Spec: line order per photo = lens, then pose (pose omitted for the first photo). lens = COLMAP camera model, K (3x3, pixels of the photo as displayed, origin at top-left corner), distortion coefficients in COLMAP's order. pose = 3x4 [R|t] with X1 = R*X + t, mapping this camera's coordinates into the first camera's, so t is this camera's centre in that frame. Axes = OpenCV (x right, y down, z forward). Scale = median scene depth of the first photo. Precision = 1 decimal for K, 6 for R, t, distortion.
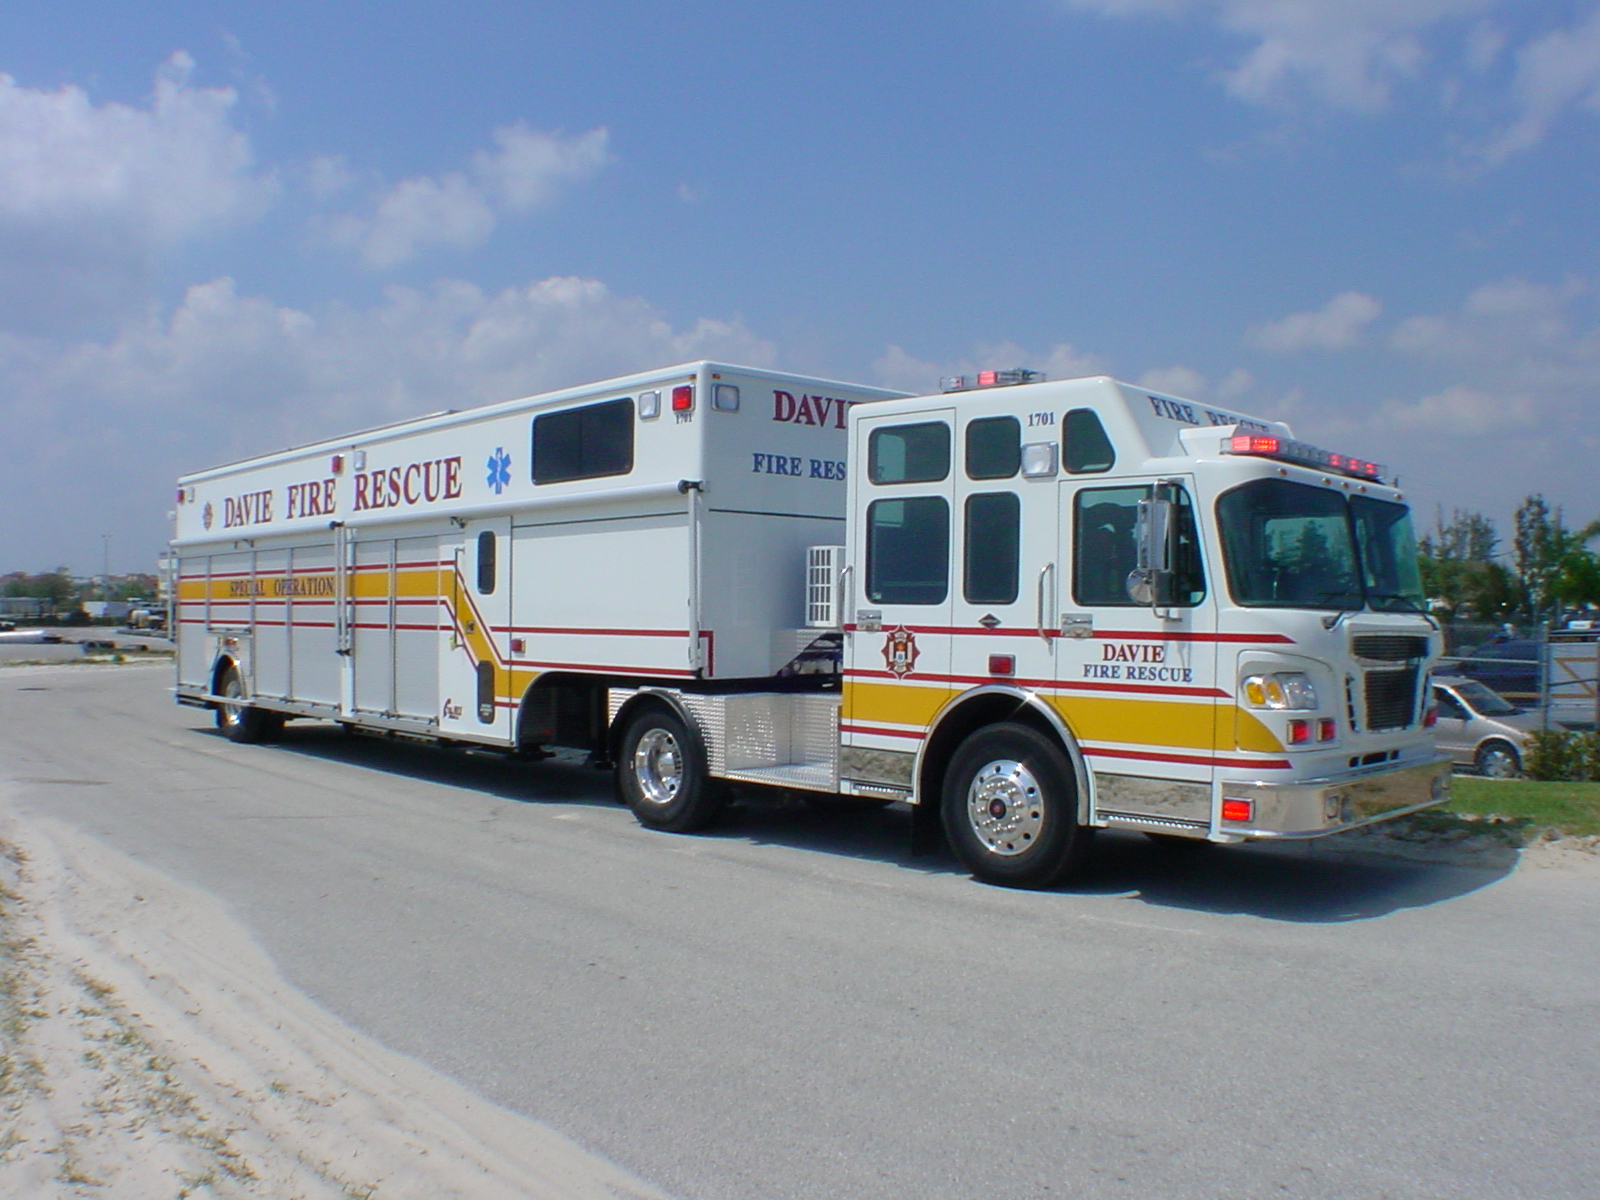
lens RADIAL K [[1425.2, 0, 828.4], [0, 1425.2, 597.7], [0, 0, 1]] dist [-0.291333, 0.113872]
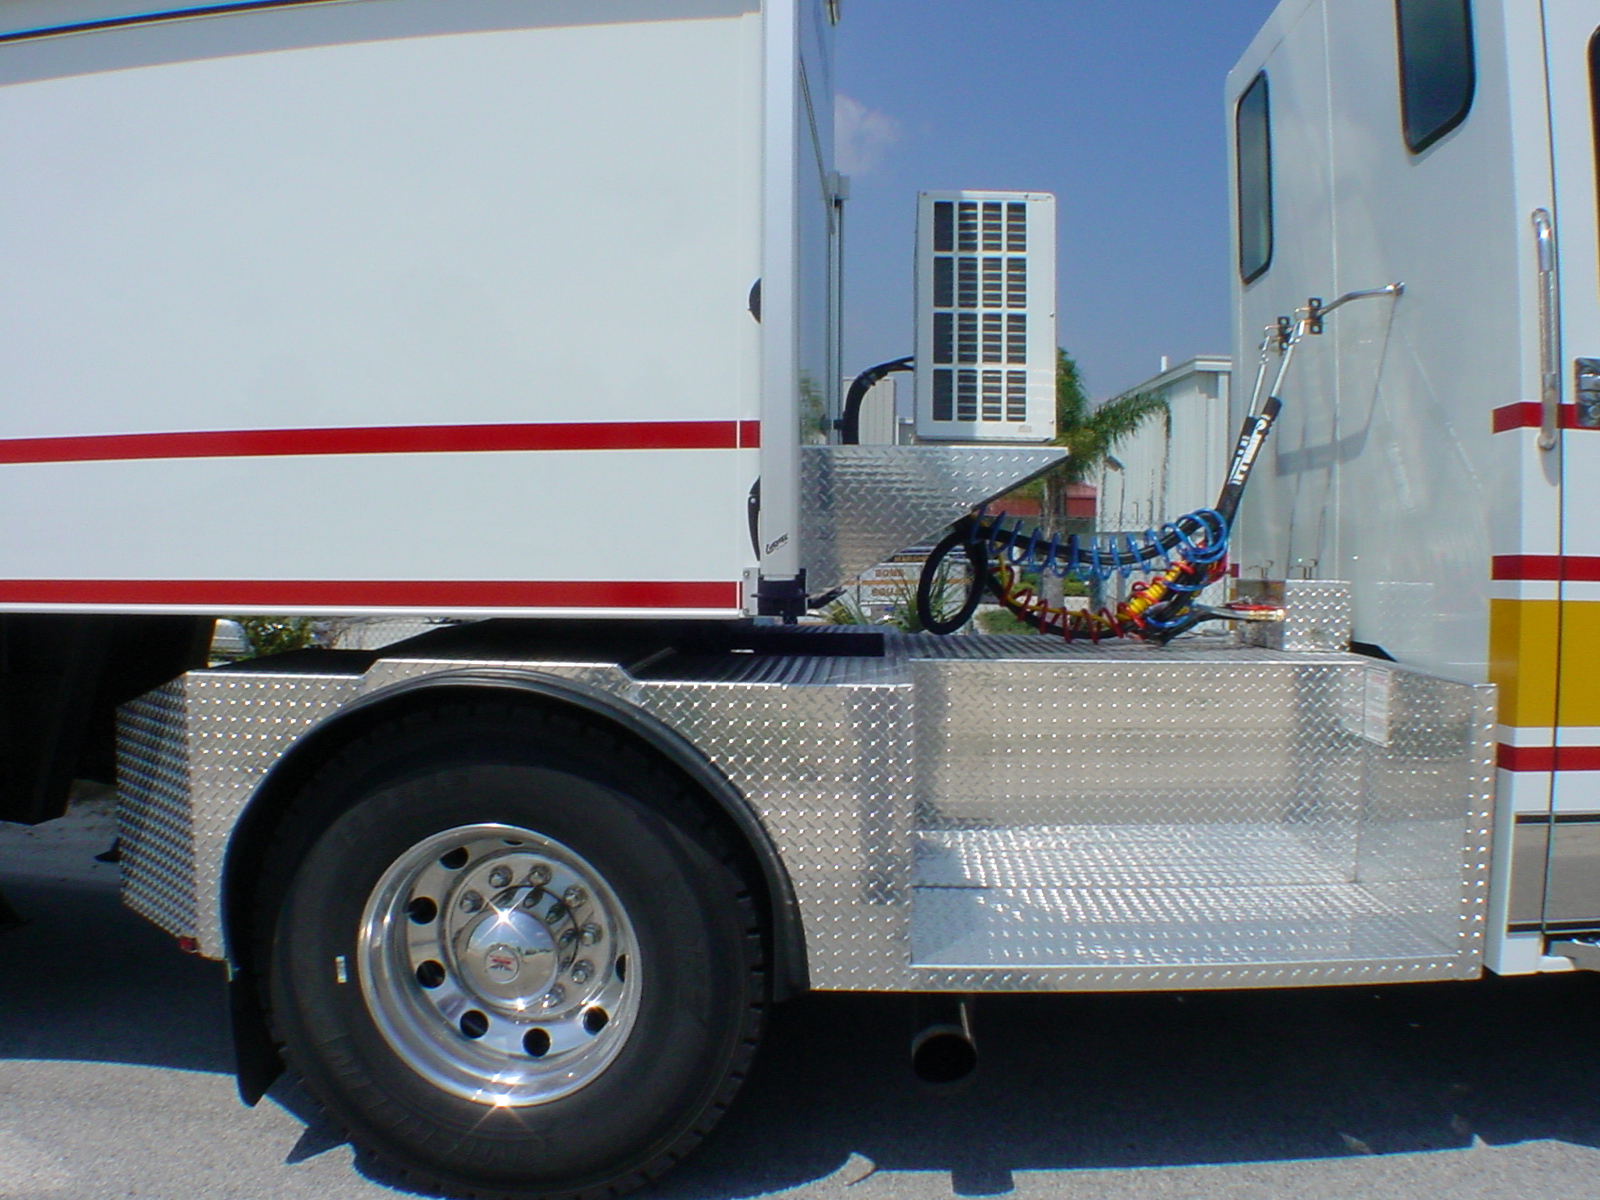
lens RADIAL K [[1425.2, 0, 828.4], [0, 1425.2, 597.7], [0, 0, 1]] dist [-0.291333, 0.113872]
pose [[0.733954, -0.024166, 0.678769, -0.291310], [-0.007461, 0.999020, 0.043634, 0.049691], [-0.679158, -0.037090, 0.733055, 0.938764]]
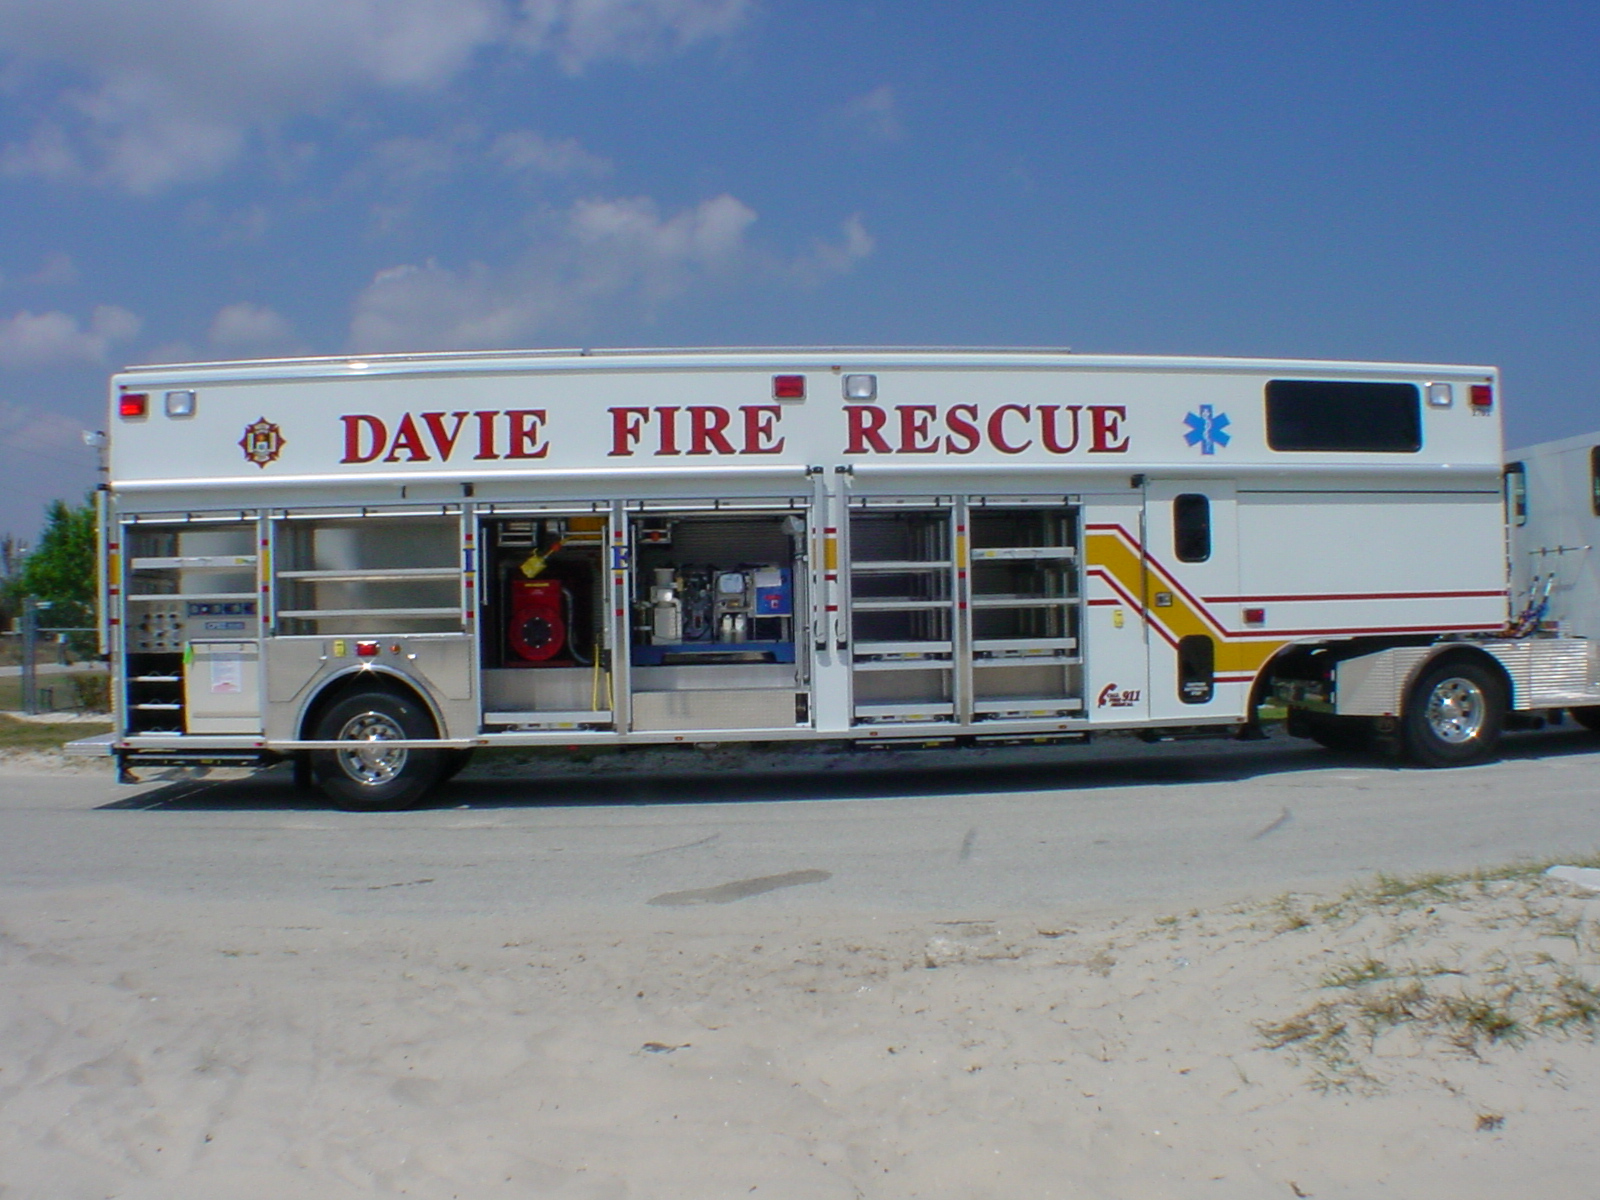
lens RADIAL K [[1425.2, 0, 828.4], [0, 1425.2, 597.7], [0, 0, 1]] dist [-0.291333, 0.113872]
pose [[0.627227, -0.012826, 0.778731, -1.545655], [0.015211, 0.999875, 0.004217, 0.018338], [-0.778688, 0.009201, 0.627344, 0.857023]]
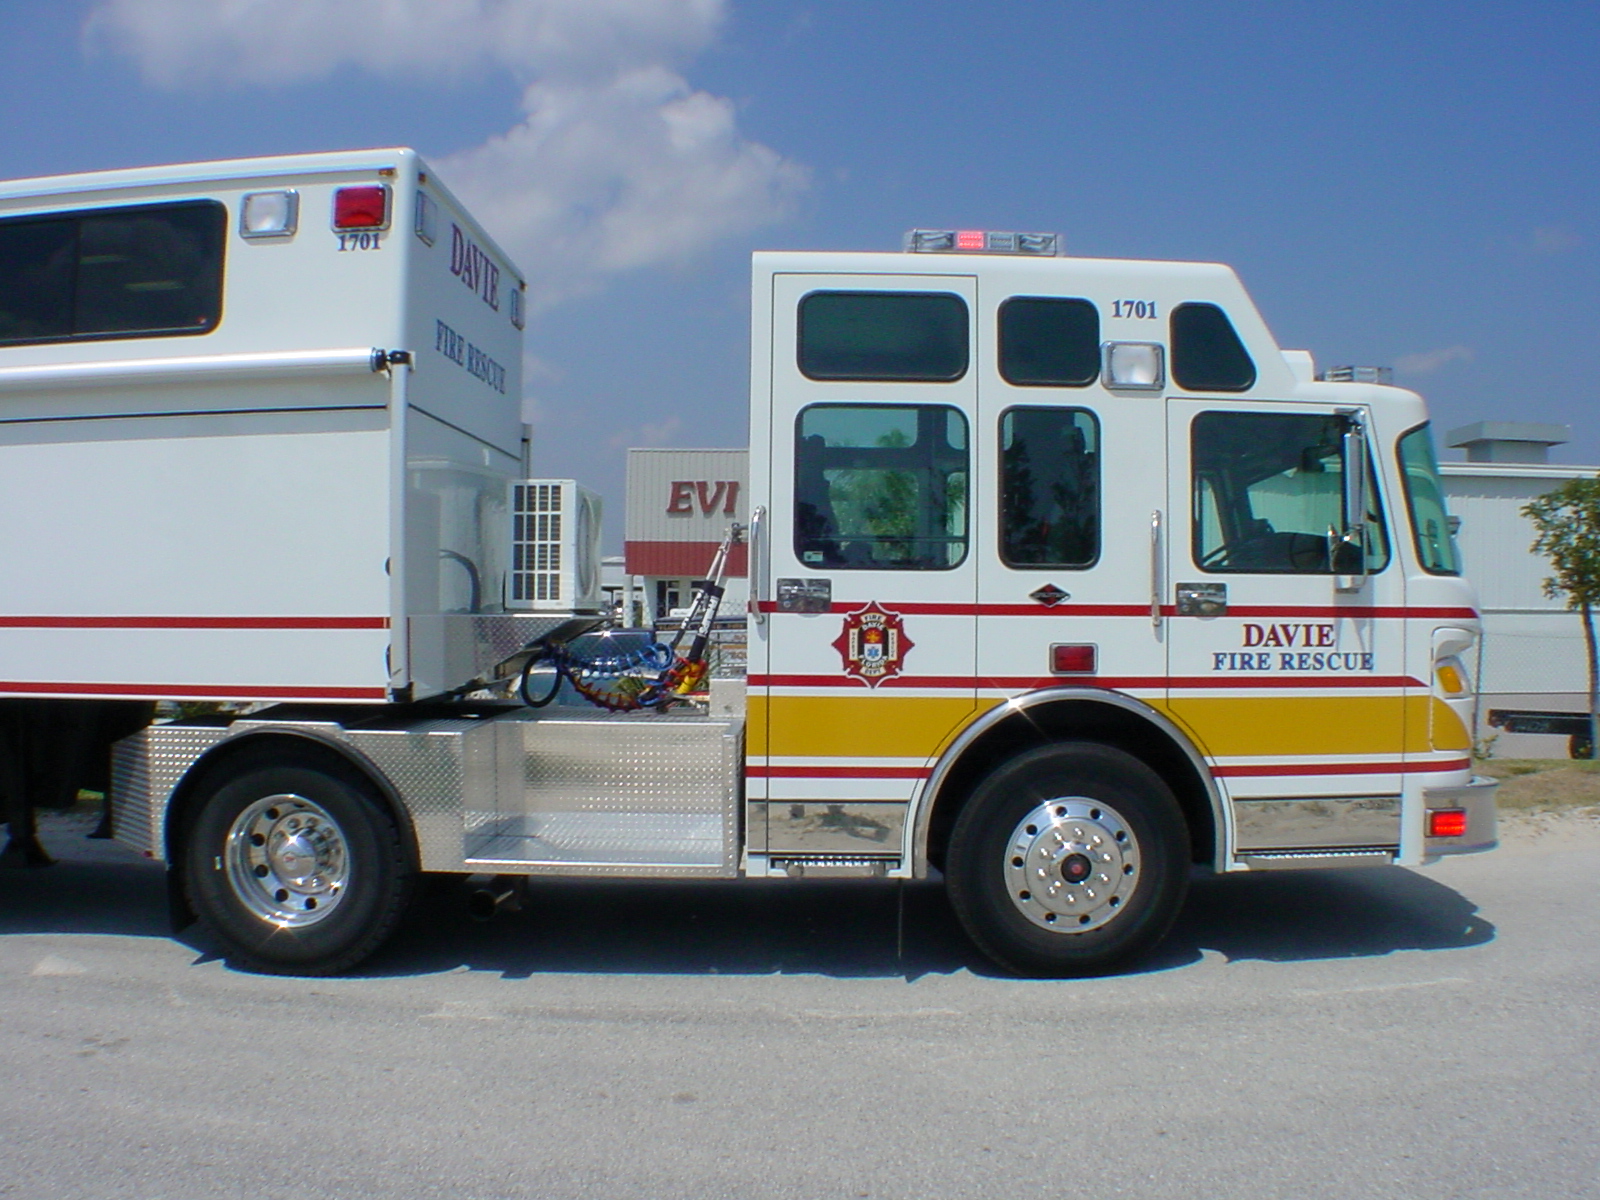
lens RADIAL K [[1425.2, 0, 828.4], [0, 1425.2, 597.7], [0, 0, 1]] dist [-0.291333, 0.113872]
pose [[0.700939, -0.003435, 0.713213, -0.420141], [-0.002722, 0.999968, 0.007491, 0.012535], [-0.713216, -0.007191, 0.700907, 0.571542]]
